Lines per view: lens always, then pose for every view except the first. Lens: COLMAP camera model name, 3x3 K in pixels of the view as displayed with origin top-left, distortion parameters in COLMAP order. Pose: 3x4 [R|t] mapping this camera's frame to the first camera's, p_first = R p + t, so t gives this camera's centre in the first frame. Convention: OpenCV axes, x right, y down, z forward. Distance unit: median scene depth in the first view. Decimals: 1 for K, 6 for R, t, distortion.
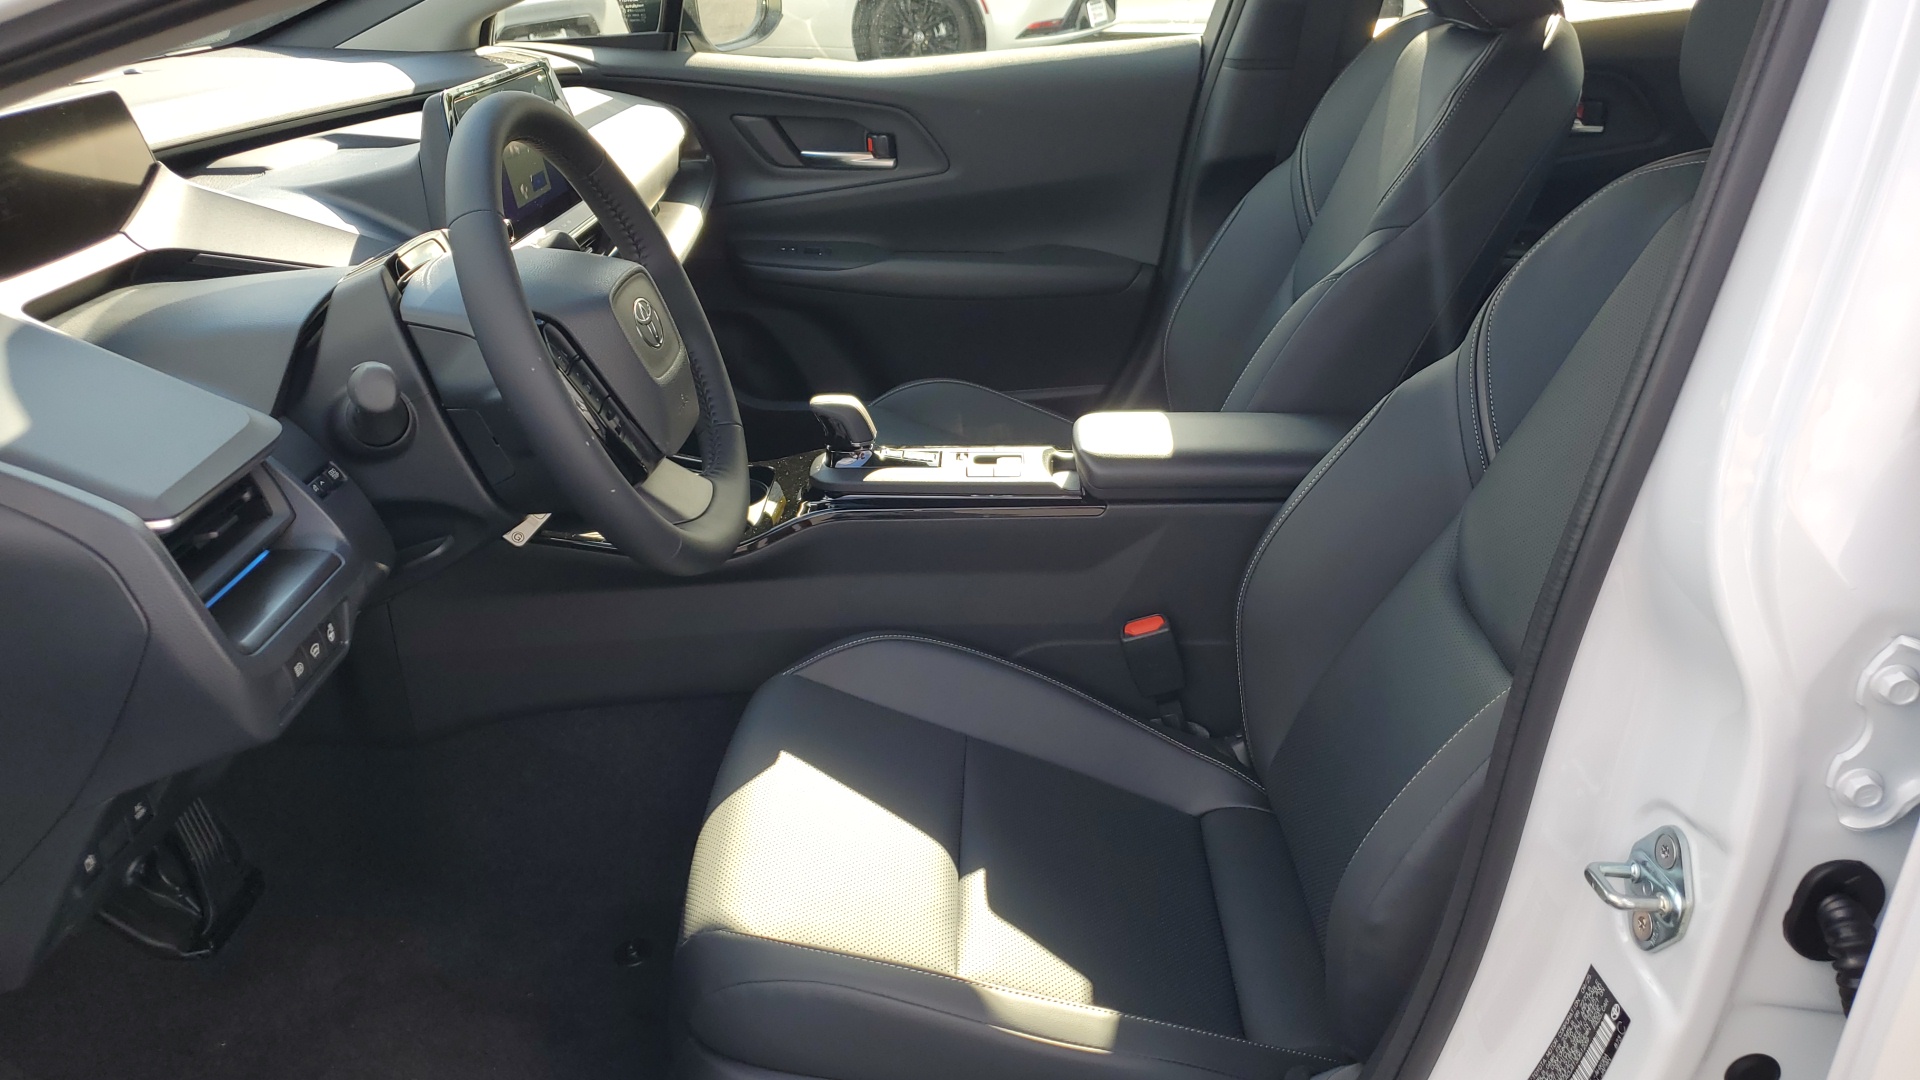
lens RADIAL K [[1478.9, 0, 971.7], [0, 1478.9, 534.8], [0, 0, 1]] dist [0.094908, -0.184744]
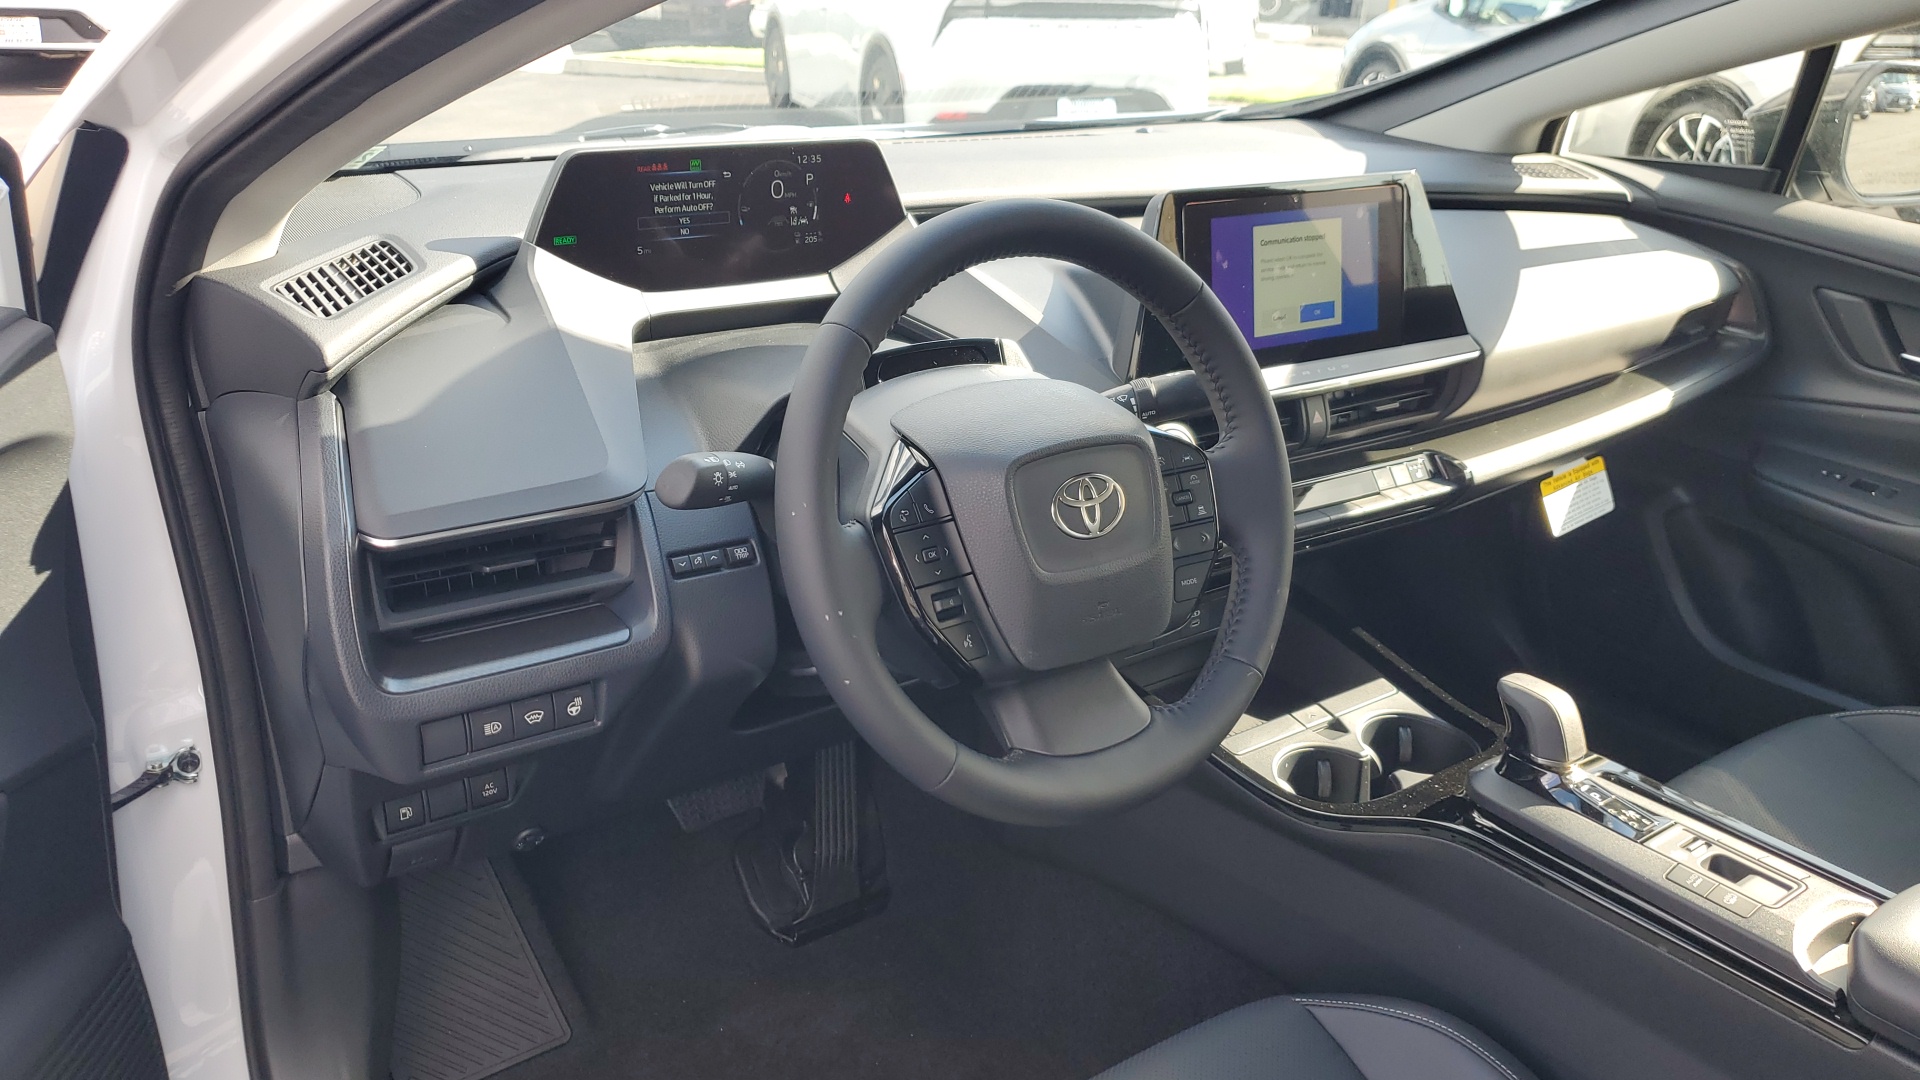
lens RADIAL K [[1478.9, 0, 971.7], [0, 1478.9, 534.8], [0, 0, 1]] dist [0.094908, -0.184744]
pose [[0.611900, 0.315317, -0.725364, 0.163909], [-0.353644, 0.929391, 0.105683, -0.097720], [0.707470, 0.191853, 0.680204, 0.222729]]
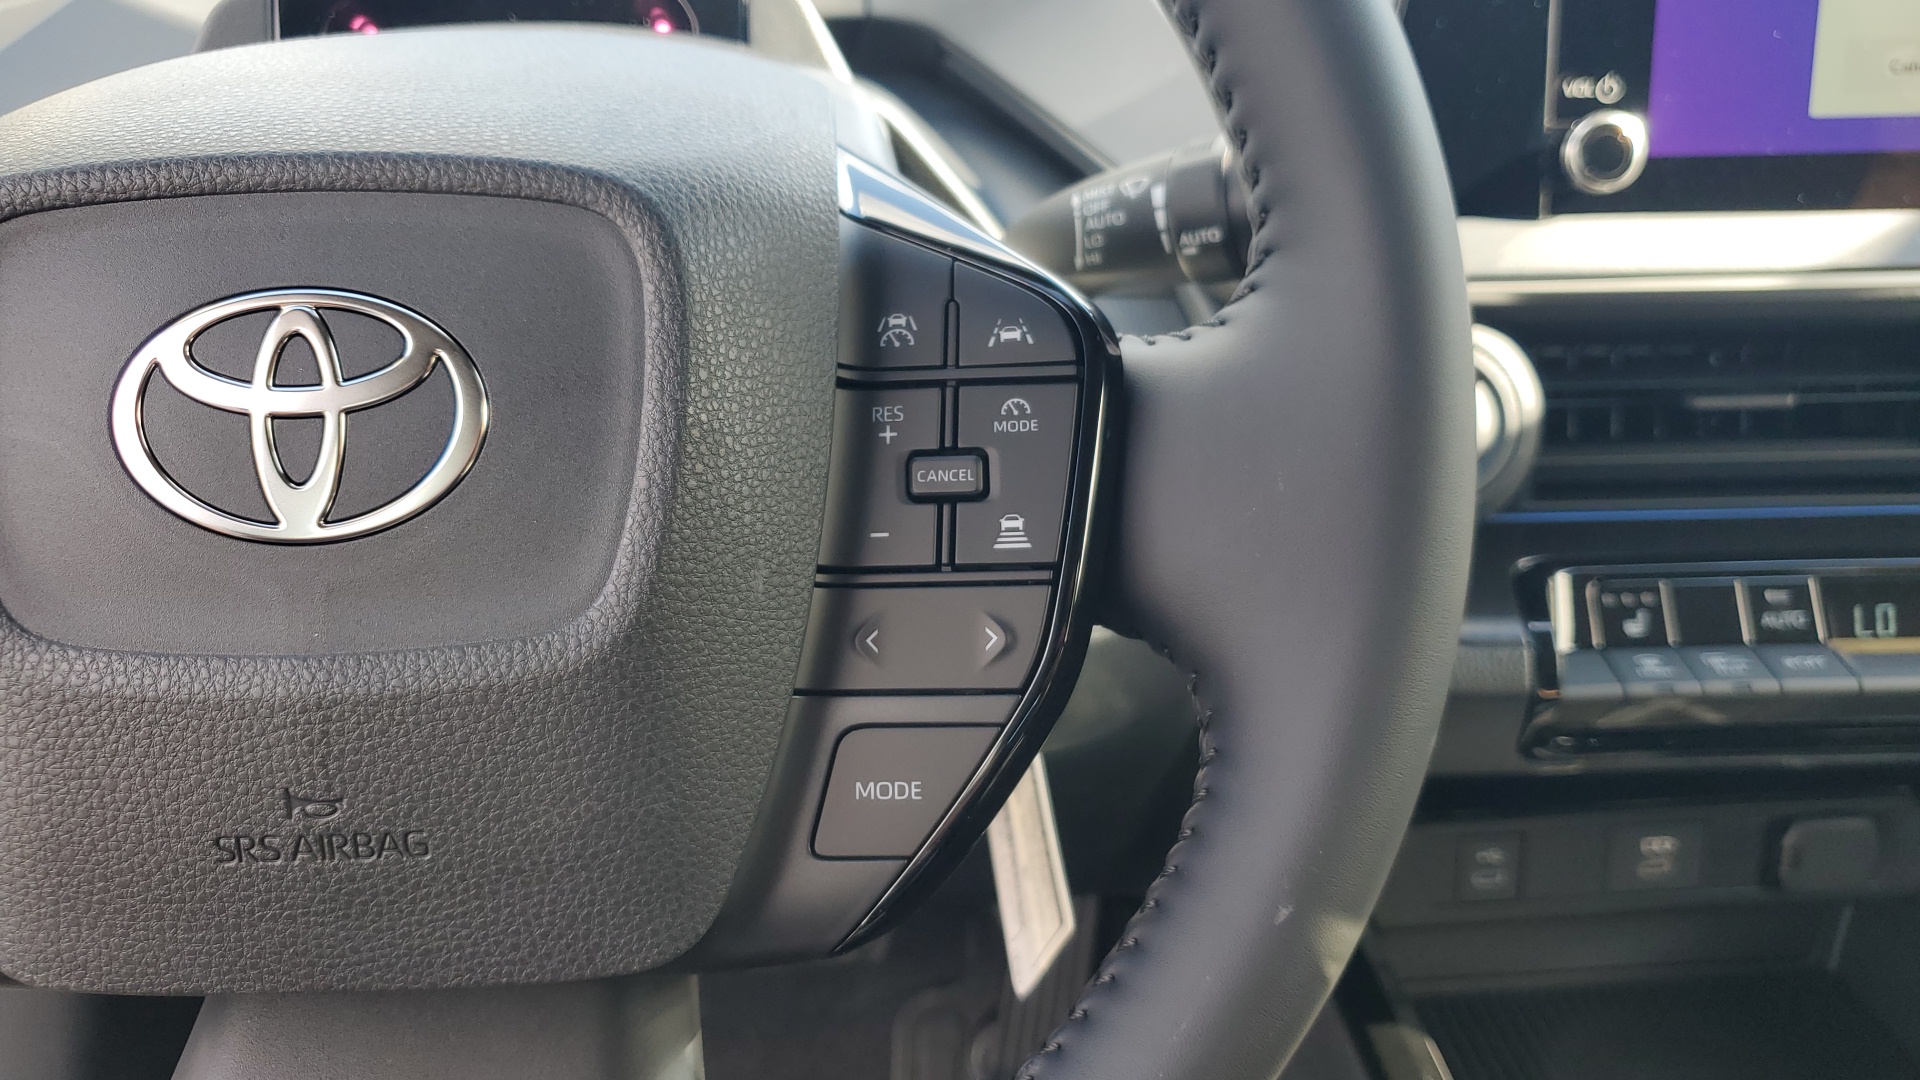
lens RADIAL K [[1567.1, 0, 995.5], [0, 1567.1, 534.3], [0, 0, 1]] dist [-0.013676, -0.011147]
pose [[0.092185, 0.374731, -0.922539, -0.004297], [-0.395244, 0.864141, 0.311516, -0.120148], [0.913939, 0.335911, 0.227771, 0.542915]]
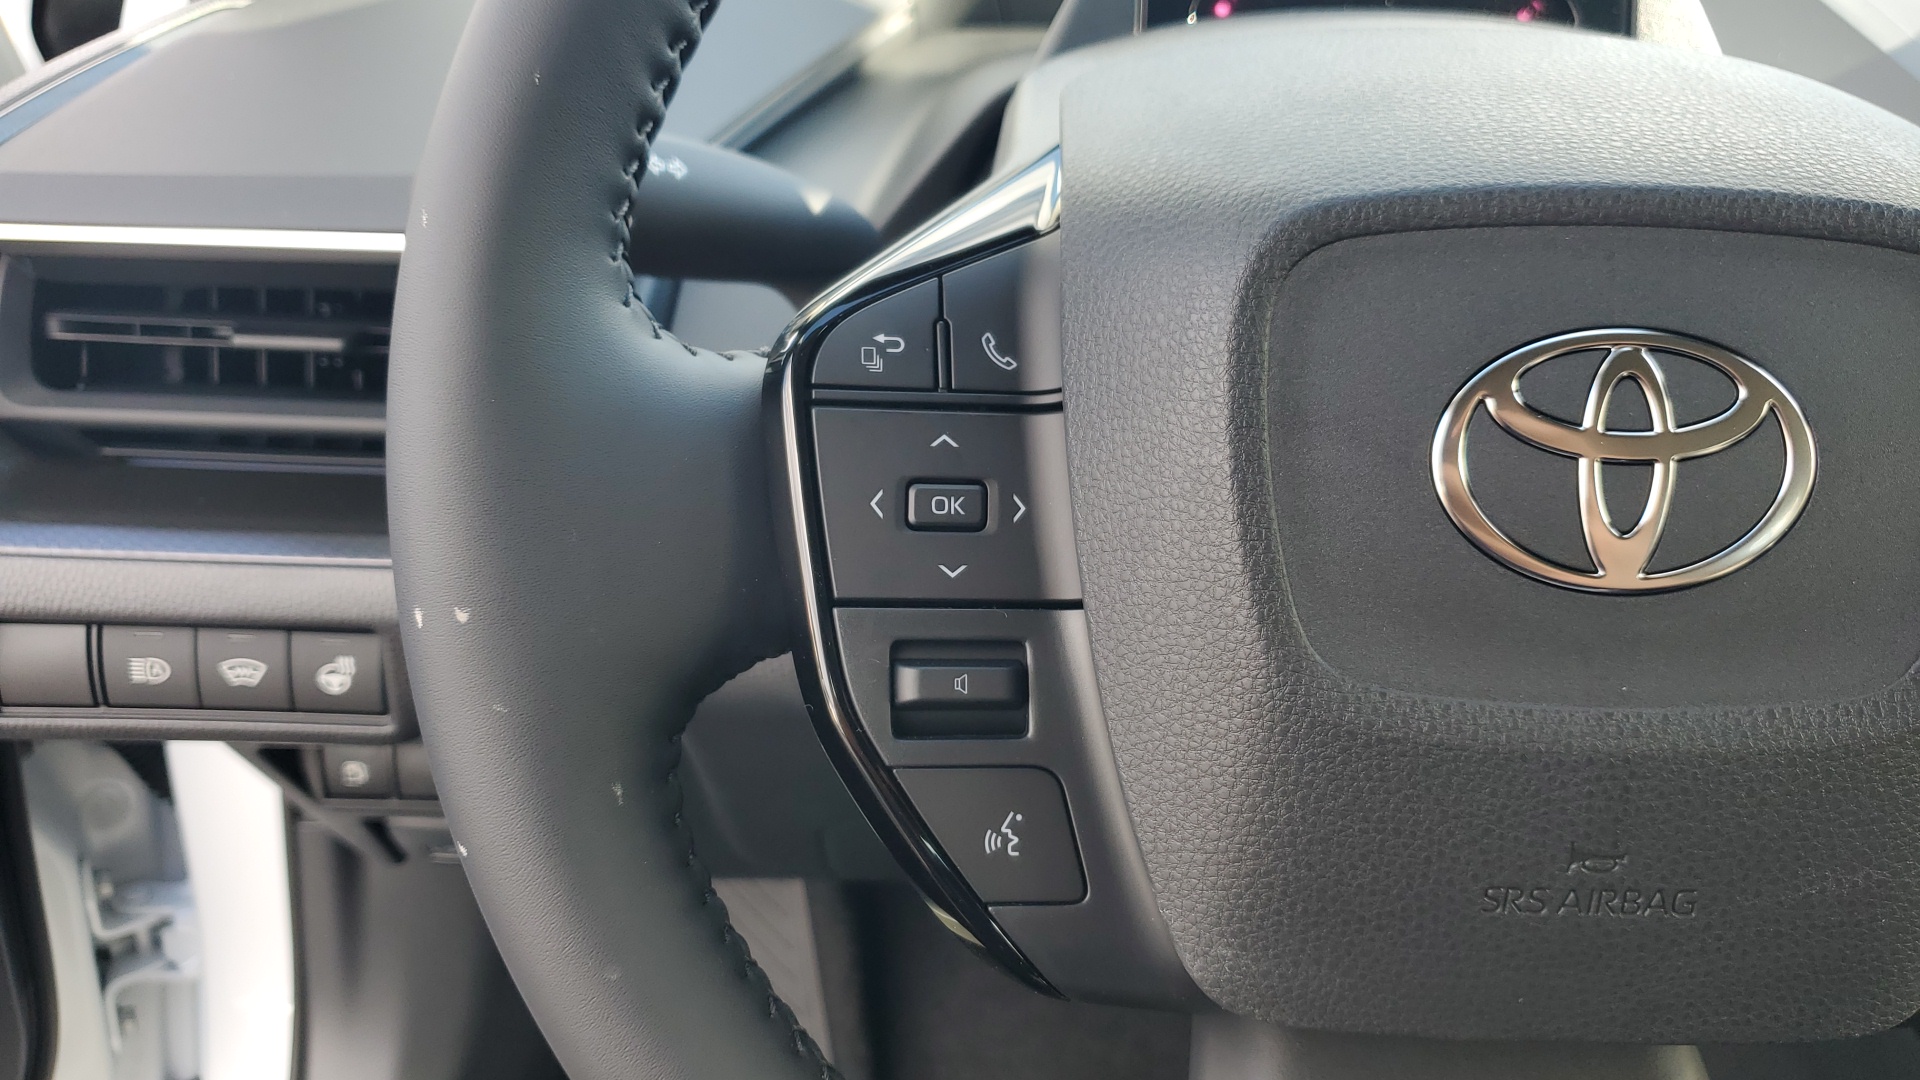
lens RADIAL K [[1557.1, 0, 960.0], [0, 1557.1, 540.0], [0, 0, 1]] dist [-0.004711, -0.004049]
pose [[0.019555, 0.421488, -0.906623, -0.016596], [-0.415871, 0.828058, 0.375994, -0.090327], [0.909213, 0.369686, 0.191477, 0.461662]]
